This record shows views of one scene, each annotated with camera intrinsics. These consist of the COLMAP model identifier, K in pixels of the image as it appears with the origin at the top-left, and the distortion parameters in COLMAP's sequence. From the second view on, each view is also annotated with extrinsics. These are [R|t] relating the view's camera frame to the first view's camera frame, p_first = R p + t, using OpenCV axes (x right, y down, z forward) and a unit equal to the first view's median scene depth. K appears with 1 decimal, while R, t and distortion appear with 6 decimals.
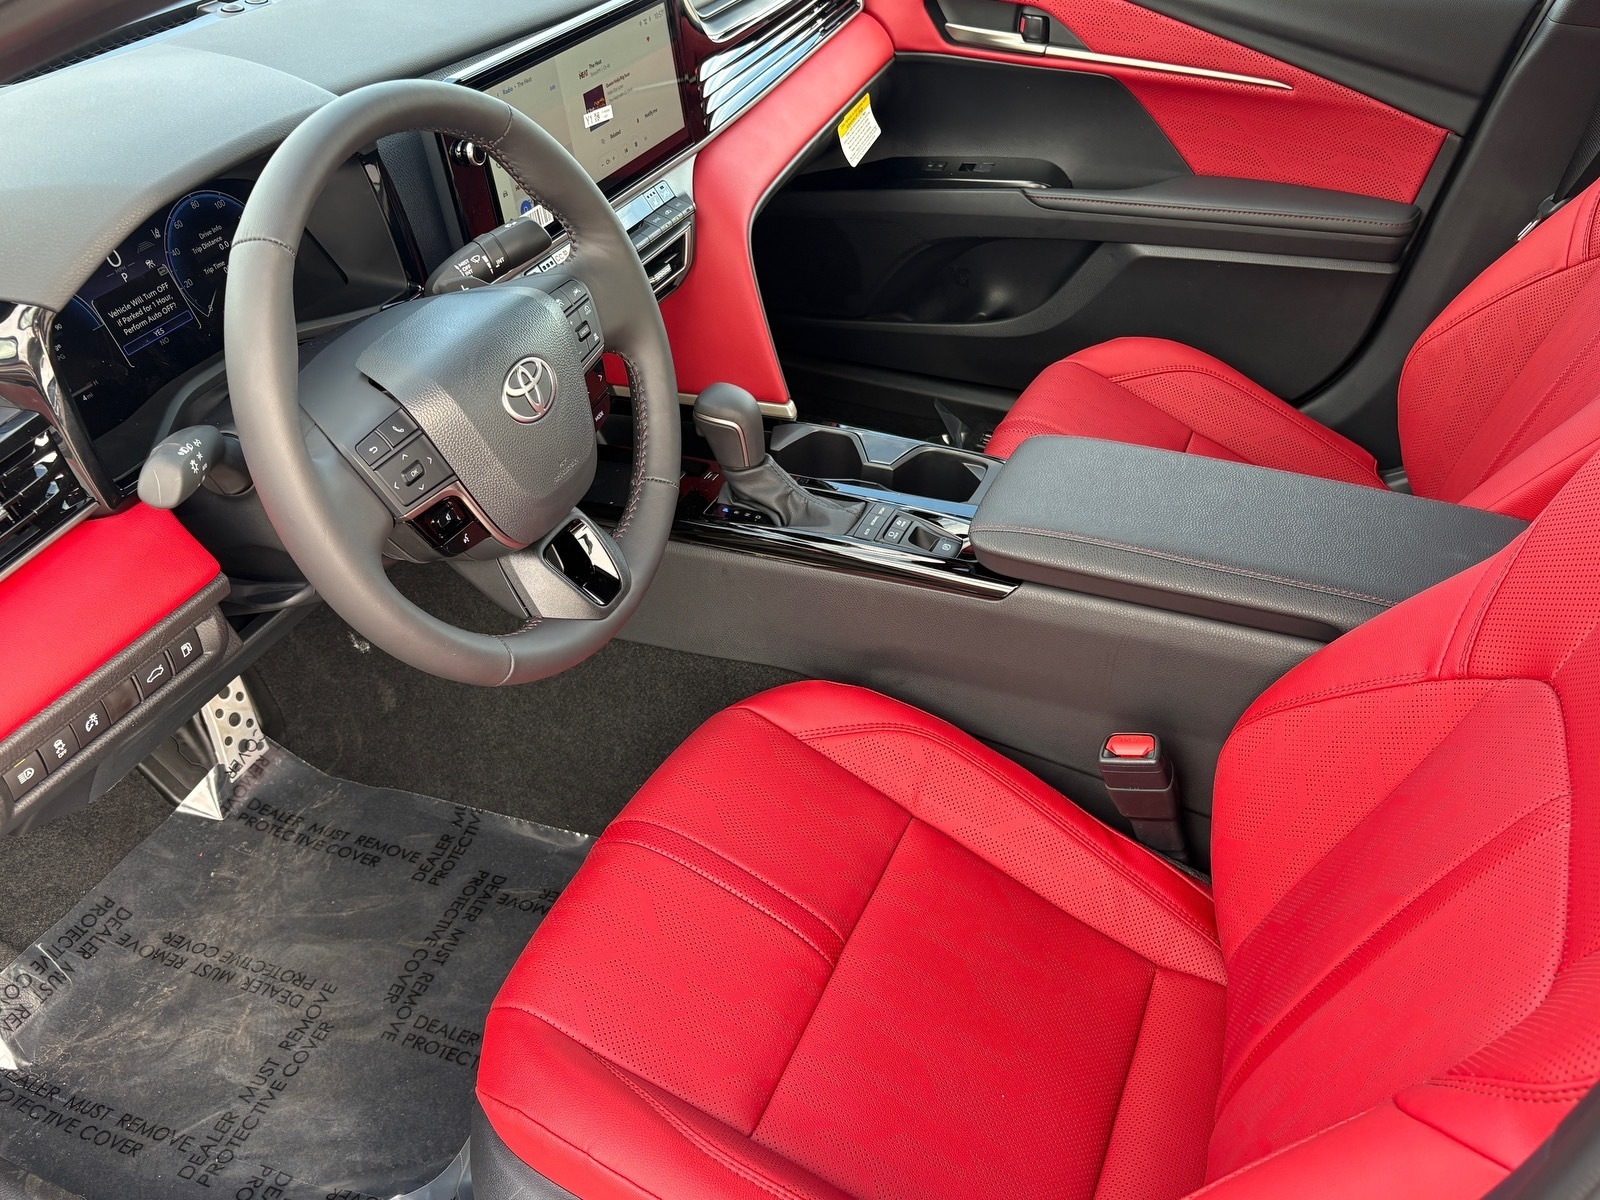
lens RADIAL K [[1393.9, 0, 801.9], [0, 1393.9, 609.9], [0, 0, 1]] dist [0.108594, -0.251714]
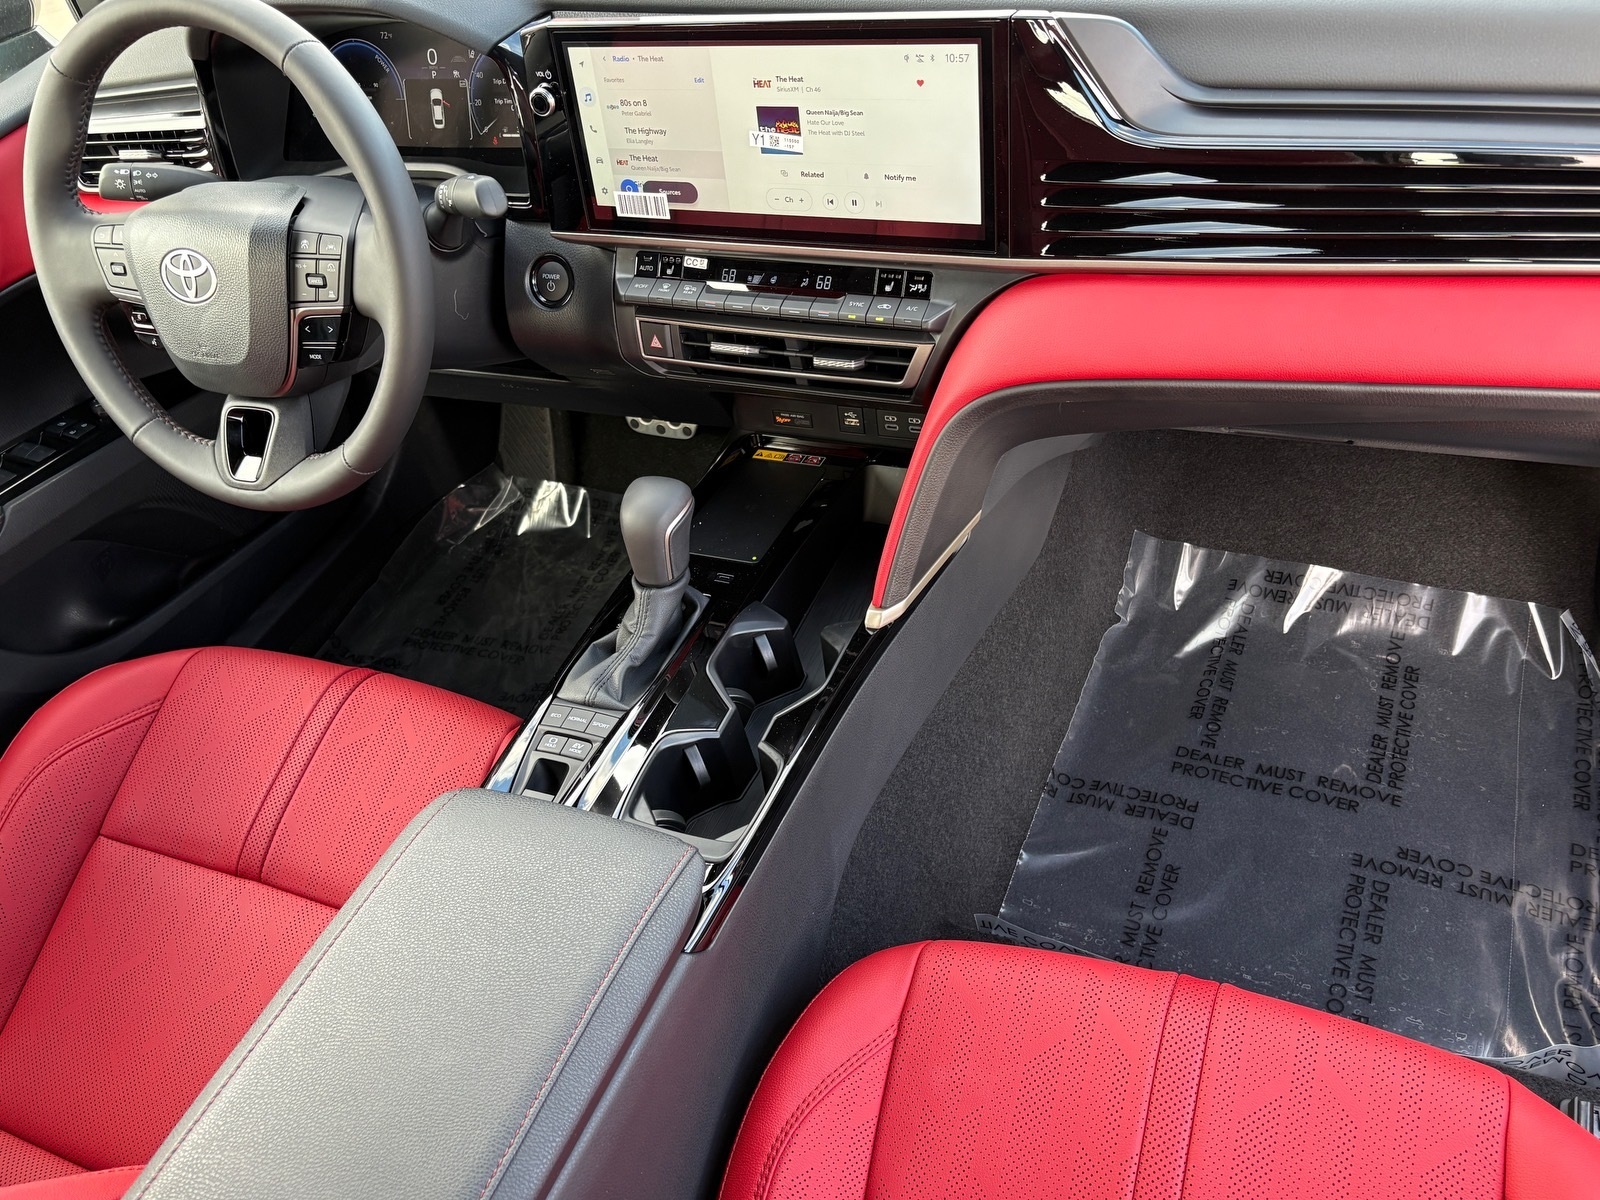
lens RADIAL K [[1289.5, 0, 806.1], [0, 1289.5, 620.6], [0, 0, 1]] dist [0.003017, -0.000687]
pose [[0.027292, 0.675199, -0.737130, 0.547355], [-0.480673, 0.655422, 0.582559, -0.579504], [0.876475, 0.338420, 0.342437, 0.823651]]
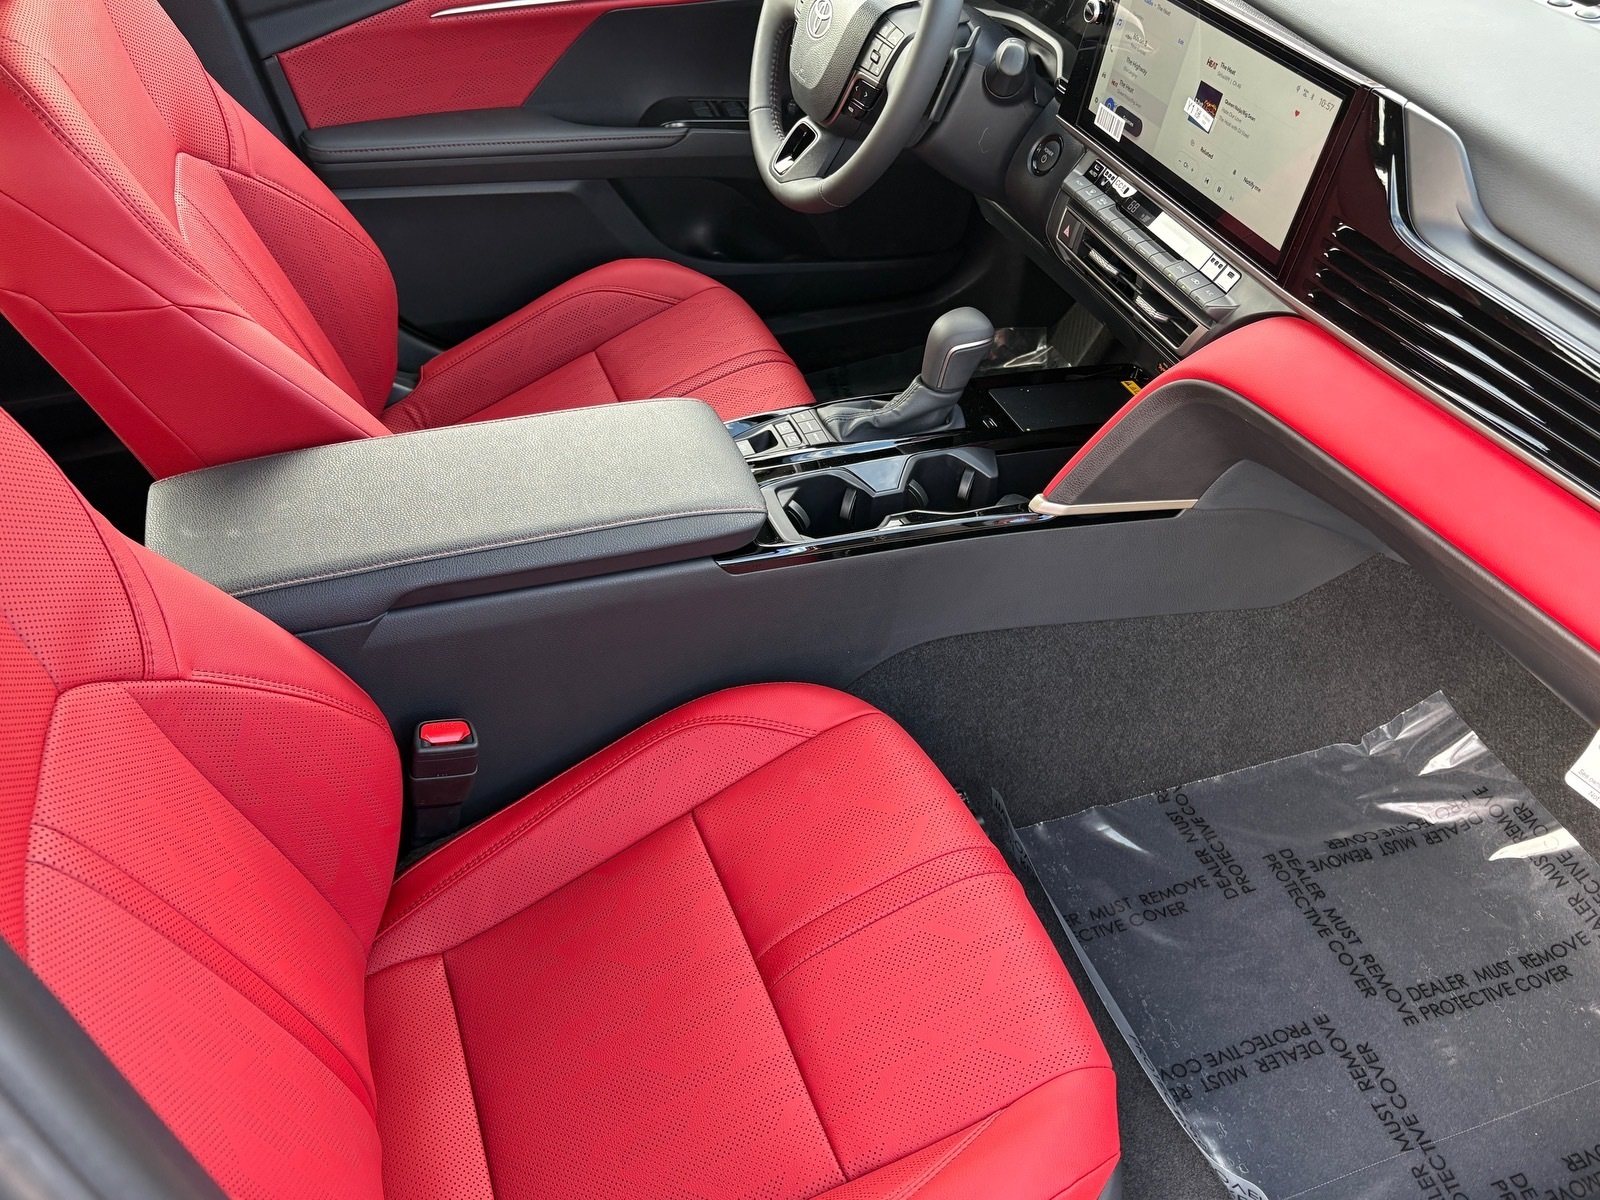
lens RADIAL K [[1305.0, 0, 801.2], [0, 1305.0, 638.2], [0, 0, 1]] dist [-0.110365, 0.251936]
pose [[-0.715767, 0.456012, -0.528896, 0.639750], [-0.447535, 0.281867, 0.848684, -0.833307], [0.536088, 0.844159, 0.002330, 1.106151]]
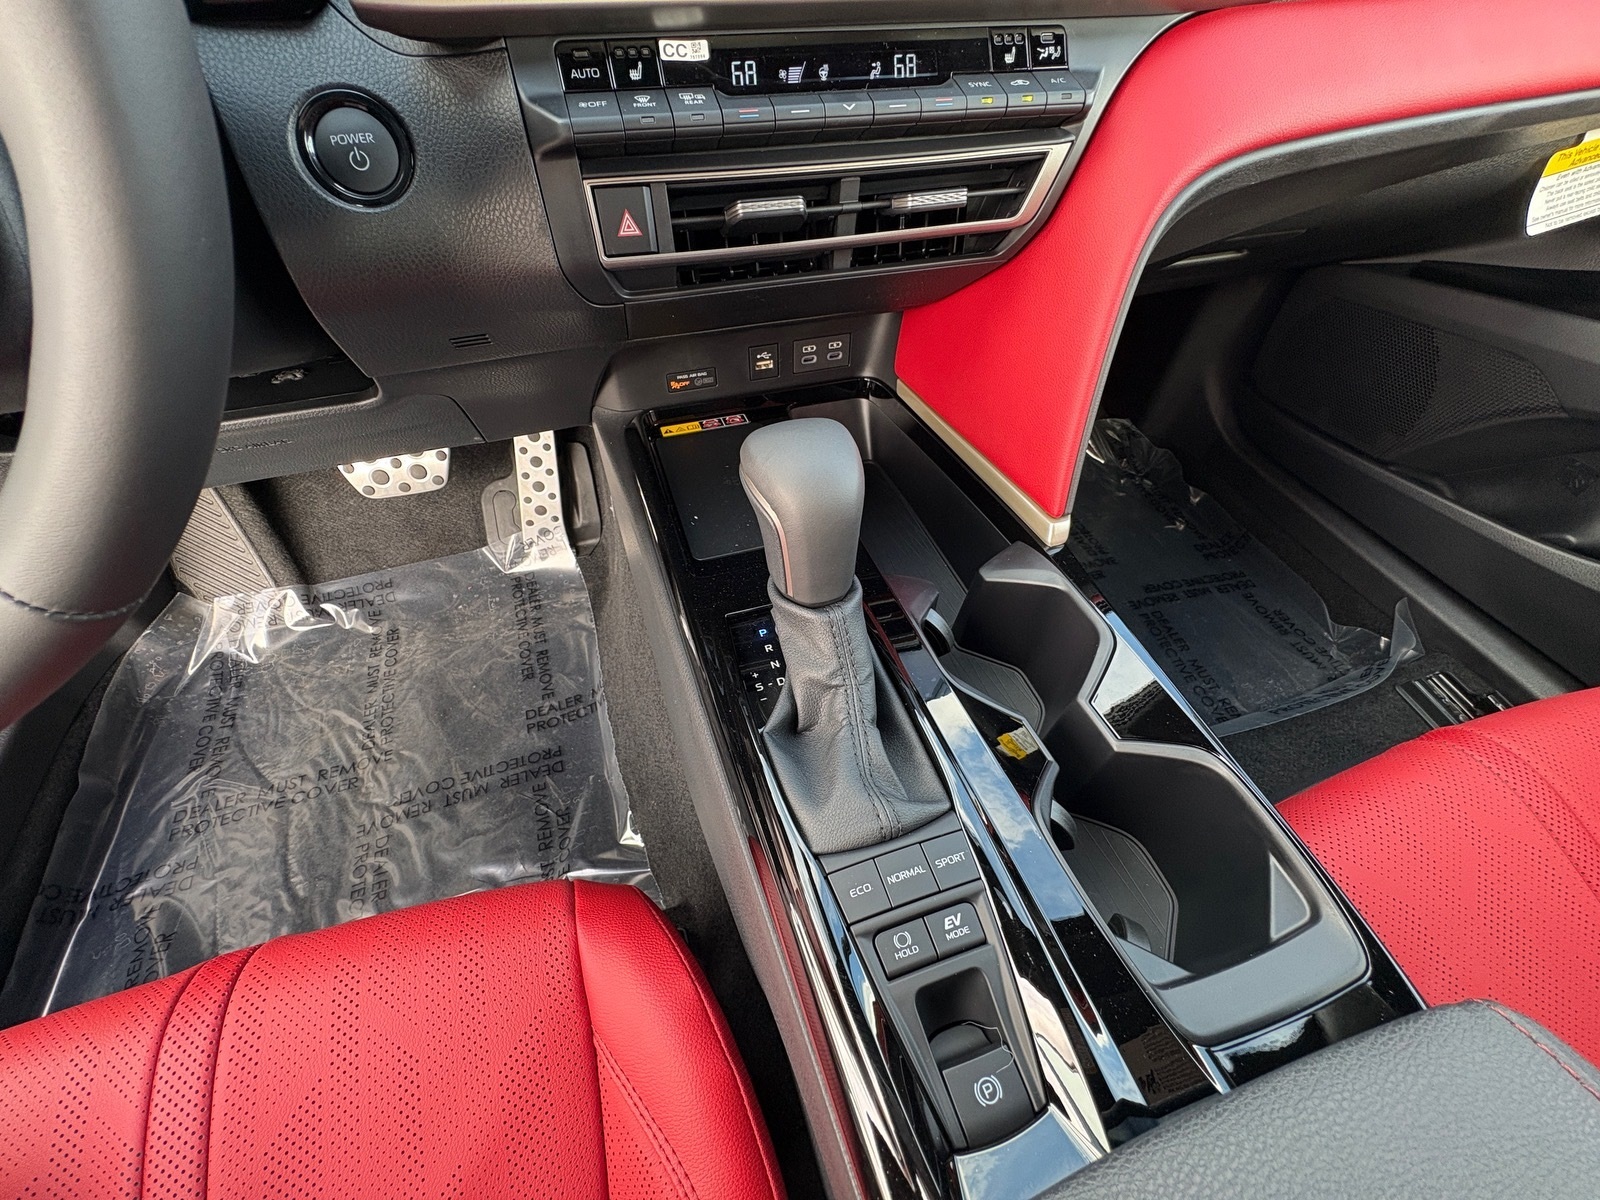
lens RADIAL K [[639.7, 0, 800.0], [0, 639.7, 600.0], [0, 0, 1]] dist [0.001805, 0.000374]
pose [[0.657488, 0.573913, -0.488195, 0.076844], [-0.466166, 0.818883, 0.334844, -0.178893], [0.591946, 0.007424, 0.805944, 0.805504]]
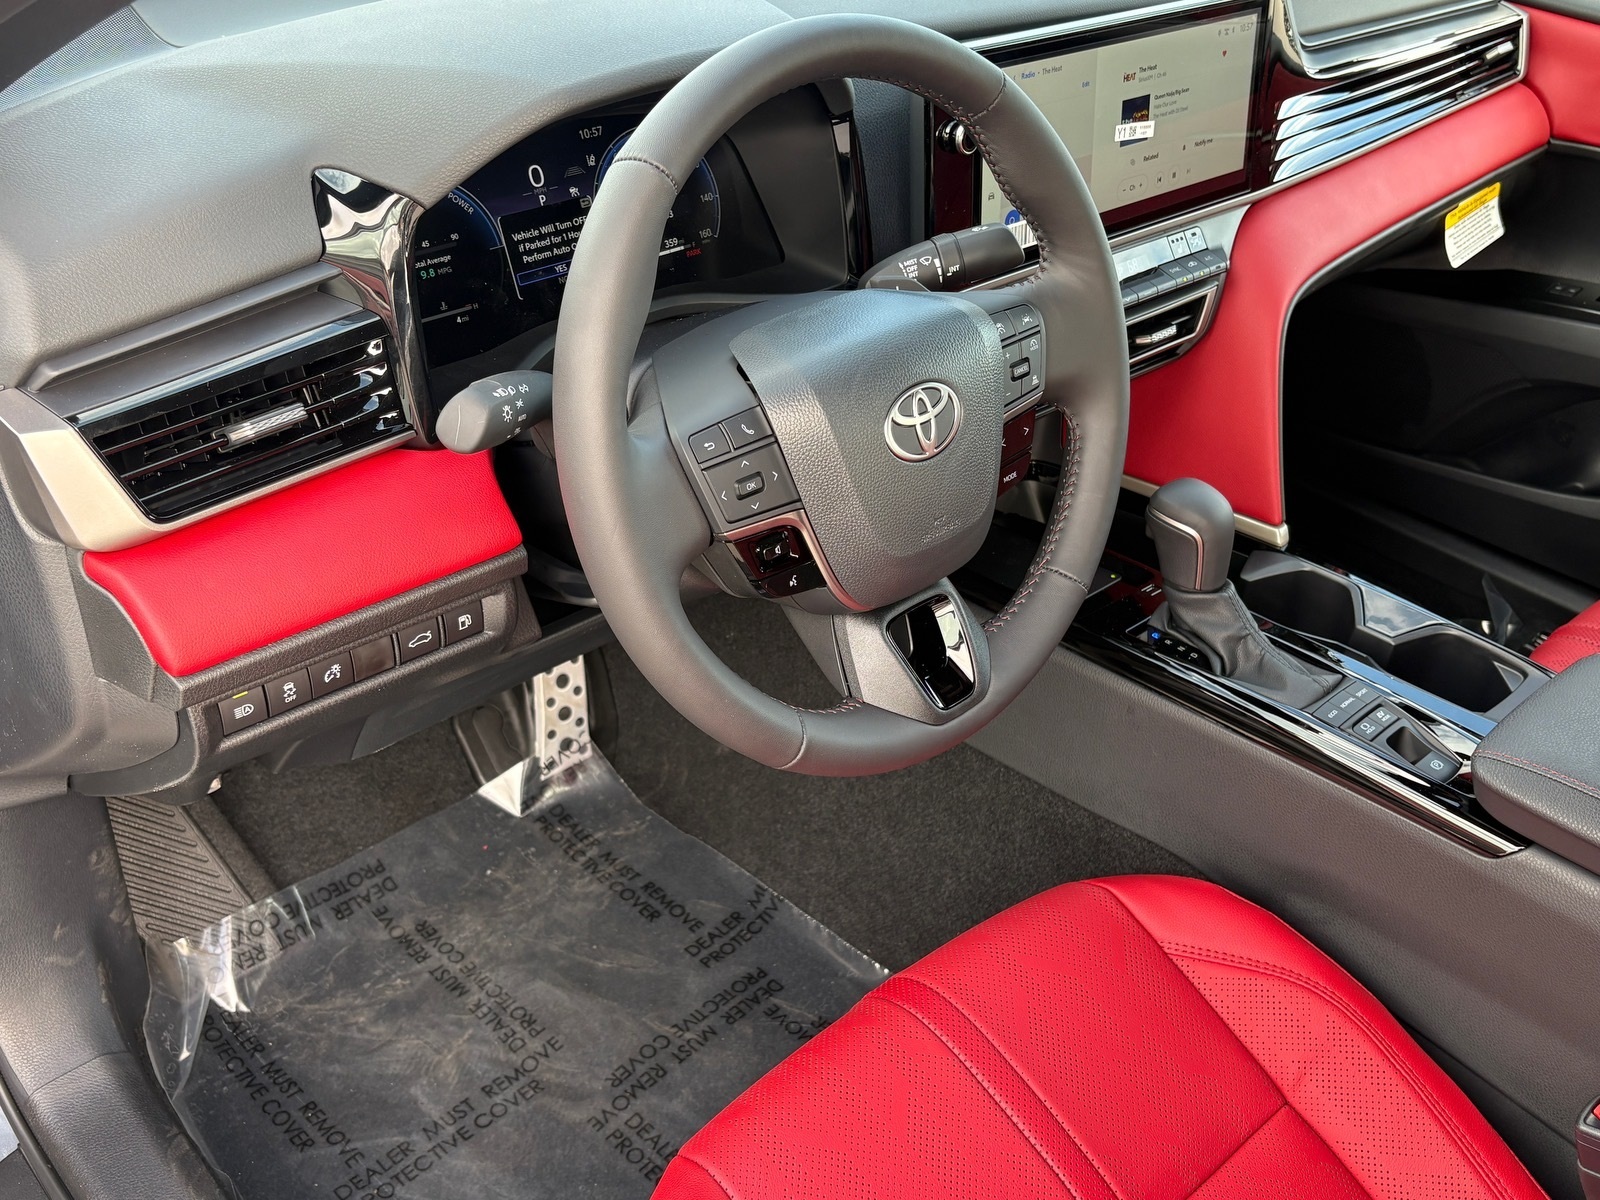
lens RADIAL K [[1516.2, 0, 807.3], [0, 1516.2, 608.1], [0, 0, 1]] dist [0.127568, -0.386596]
pose [[0.914436, 0.263549, -0.307164, 0.026112], [-0.282493, 0.959099, -0.018076, -0.015735], [0.289837, 0.103301, 0.951485, 0.125511]]
